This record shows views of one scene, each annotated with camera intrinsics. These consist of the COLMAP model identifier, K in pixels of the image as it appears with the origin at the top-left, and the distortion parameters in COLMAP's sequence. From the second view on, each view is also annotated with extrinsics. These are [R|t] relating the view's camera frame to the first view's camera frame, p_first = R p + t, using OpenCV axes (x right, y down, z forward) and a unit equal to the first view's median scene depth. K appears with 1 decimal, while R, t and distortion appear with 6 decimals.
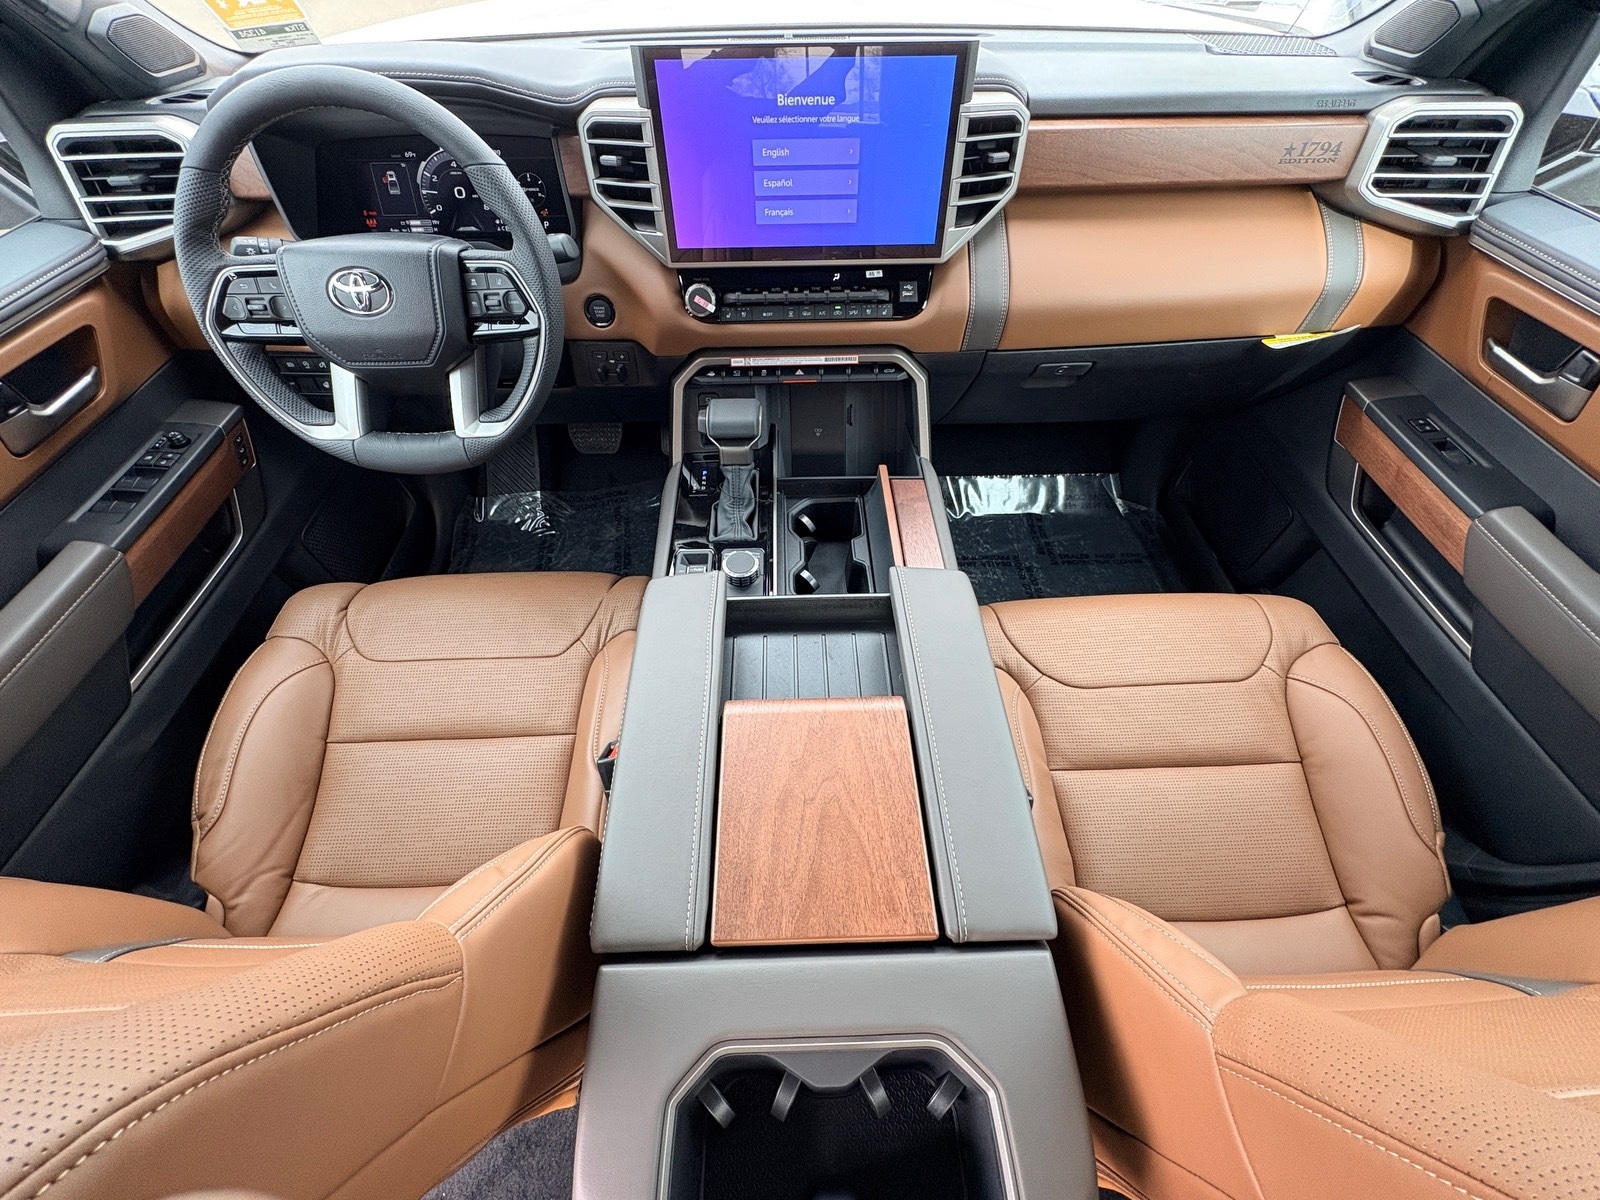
lens RADIAL K [[648.2, 0, 800.0], [0, 648.2, 600.0], [0, 0, 1]] dist [-0.000290, -0.000267]
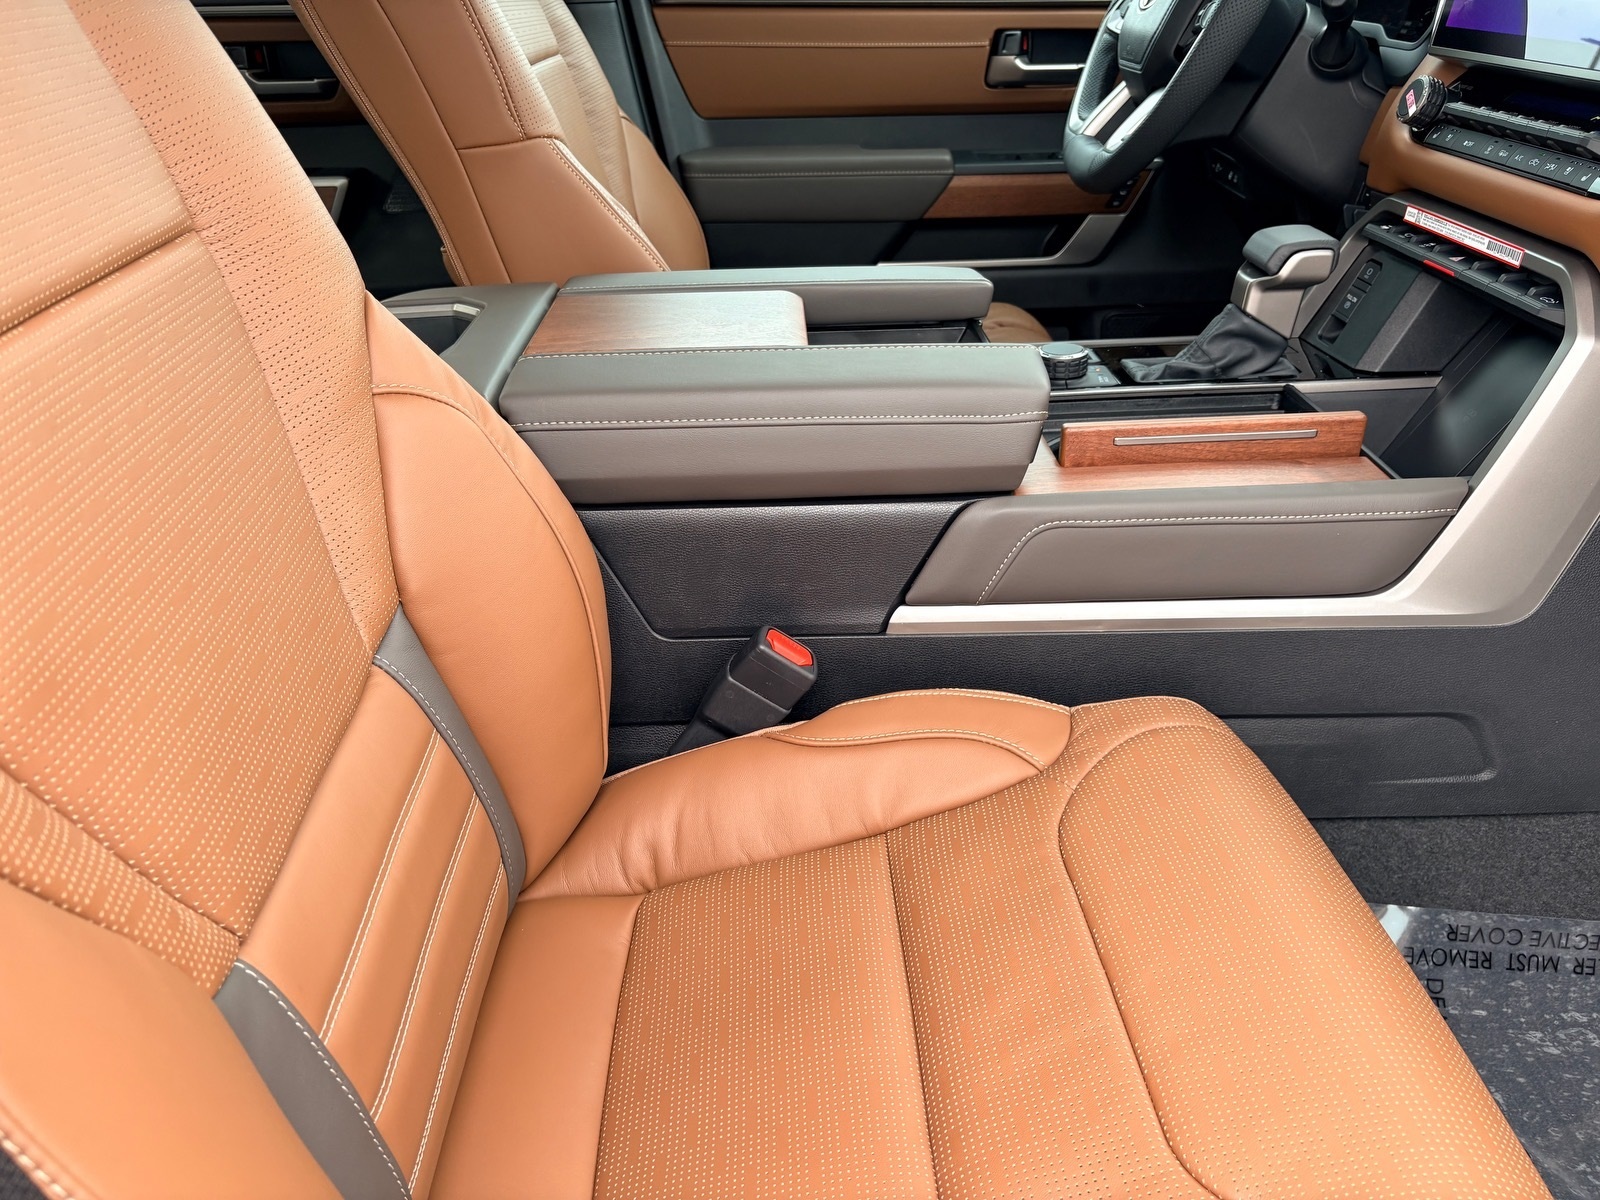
lens RADIAL K [[1219.9, 0, 789.0], [0, 1219.9, 596.1], [0, 0, 1]] dist [0.009001, 0.002474]
pose [[0.004642, 0.486877, -0.873458, 1.151552], [-0.759245, 0.570164, 0.313782, -0.091034], [0.650788, 0.661712, 0.372306, 0.477331]]
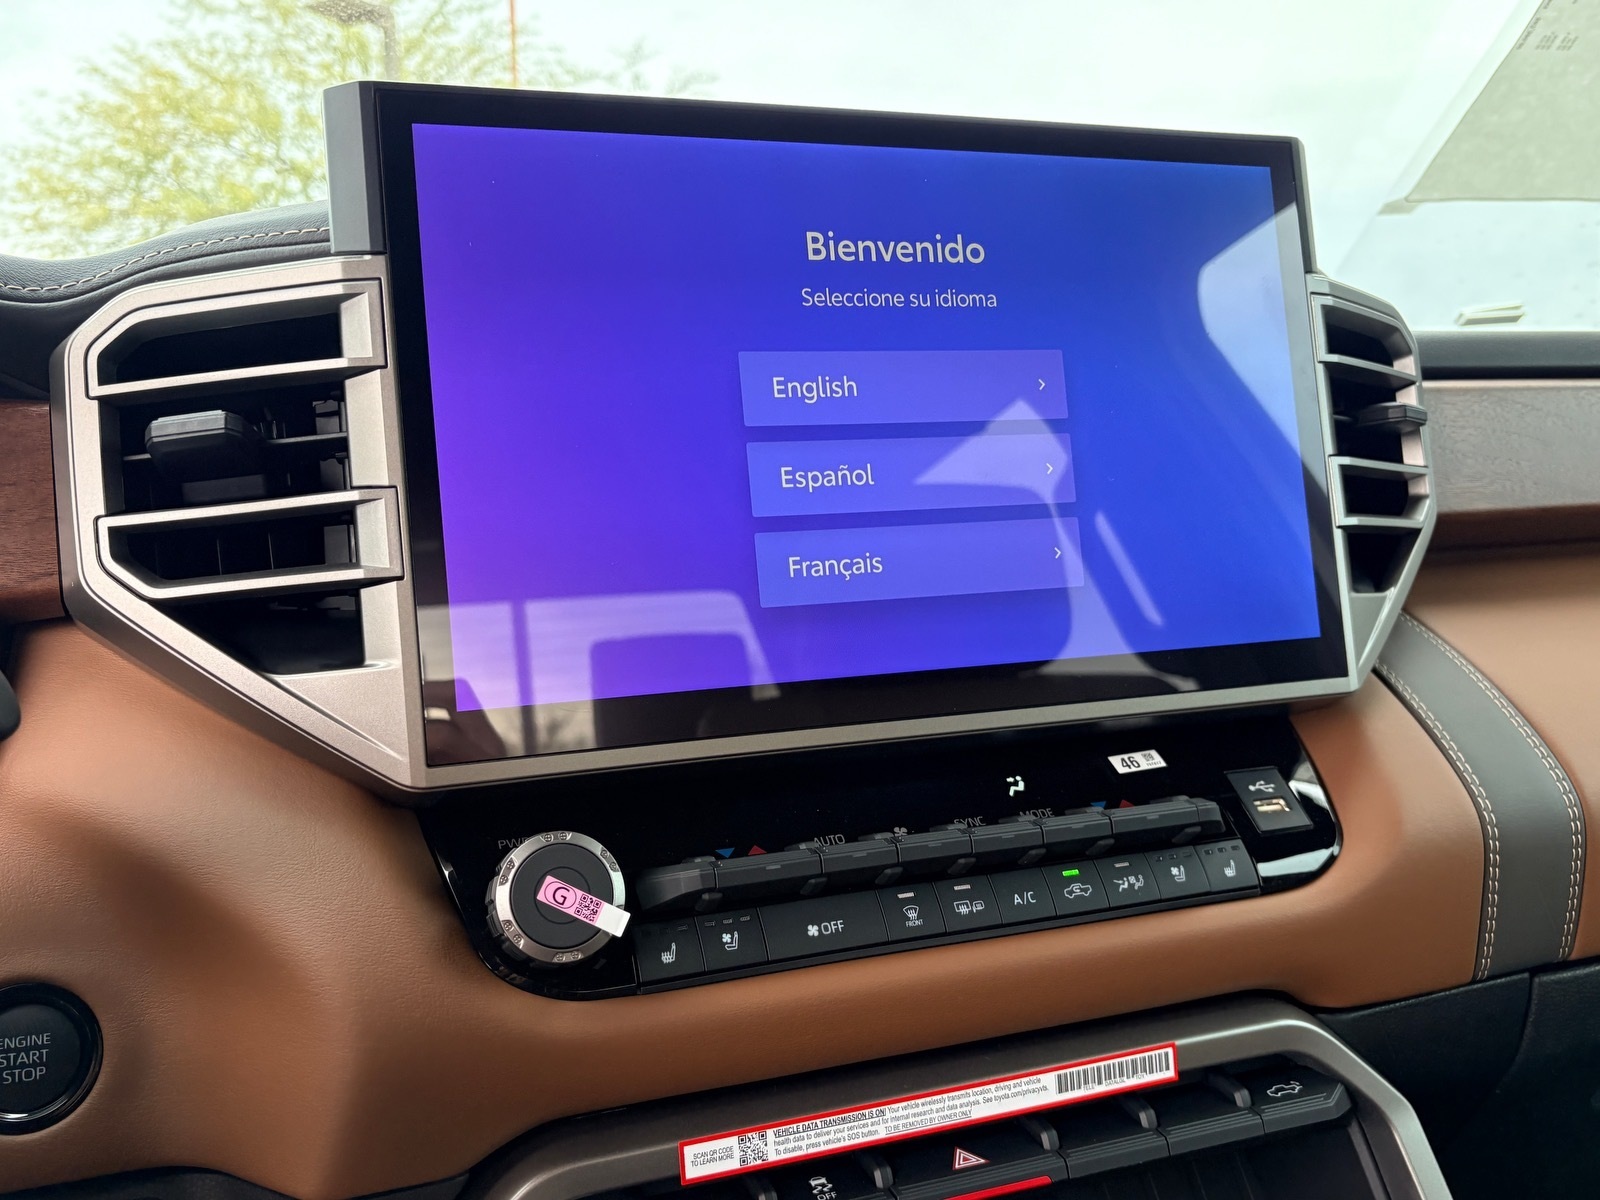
lens RADIAL K [[1480.3, 0, 800.0], [0, 1480.3, 600.0], [0, 0, 1]] dist [0.003875, -0.006217]
pose [[0.940611, -0.053609, 0.335227, -0.243964], [0.282434, 0.671471, -0.685097, -0.153956], [-0.188368, 0.739089, 0.646734, 0.574570]]
